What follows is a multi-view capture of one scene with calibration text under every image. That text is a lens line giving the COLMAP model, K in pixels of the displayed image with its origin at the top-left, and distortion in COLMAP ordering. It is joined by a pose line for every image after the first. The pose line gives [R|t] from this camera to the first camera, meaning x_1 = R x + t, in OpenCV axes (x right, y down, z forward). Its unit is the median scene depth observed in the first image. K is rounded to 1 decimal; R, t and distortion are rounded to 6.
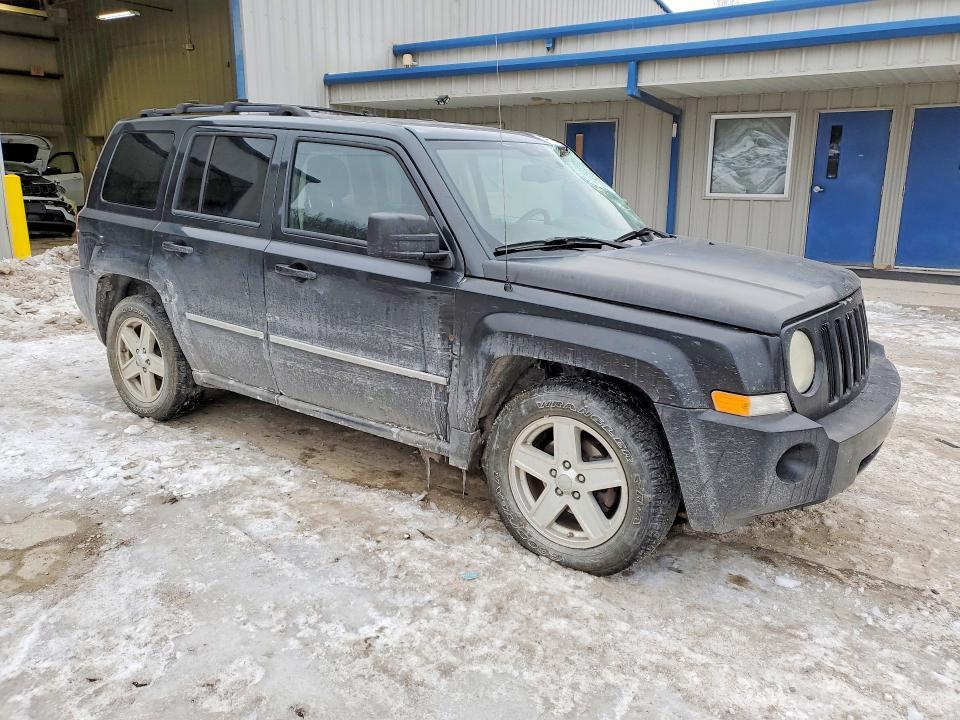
lens RADIAL K [[777.3, 0, 480.0], [0, 777.3, 360.0], [0, 0, 1]] dist [-0.057653, 0.125702]
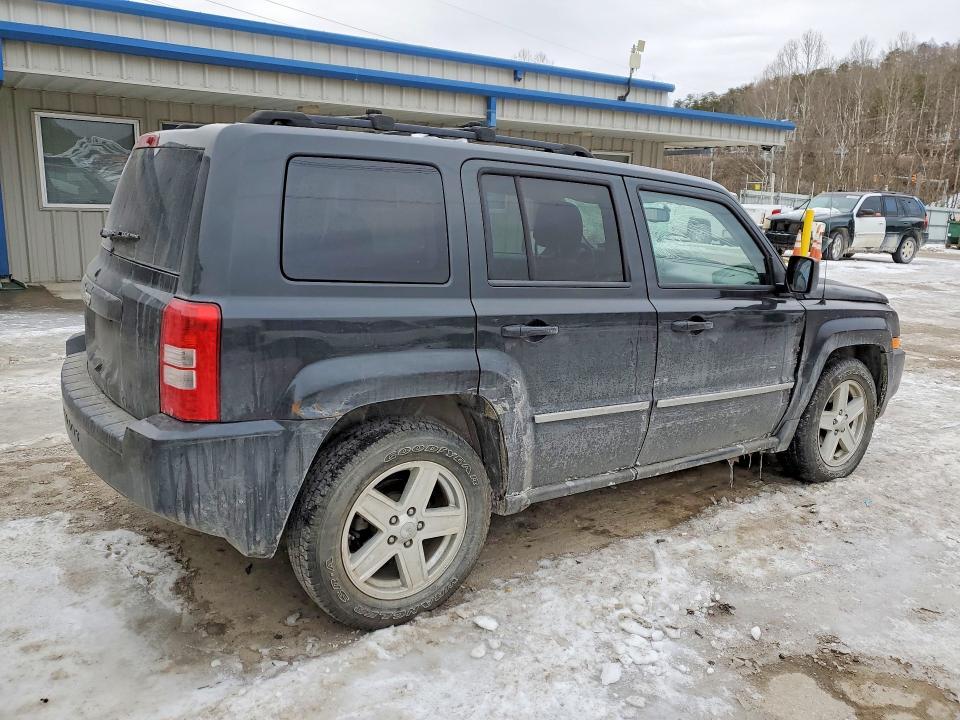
lens RADIAL K [[797.4, 0, 480.0], [0, 797.4, 360.0], [0, 0, 1]] dist [0.030045, -0.004173]
pose [[0.292072, -0.195050, 0.936296, -1.208250], [0.193361, 0.970809, 0.141922, -0.253935], [-0.936646, 0.139591, 0.321261, 0.894229]]
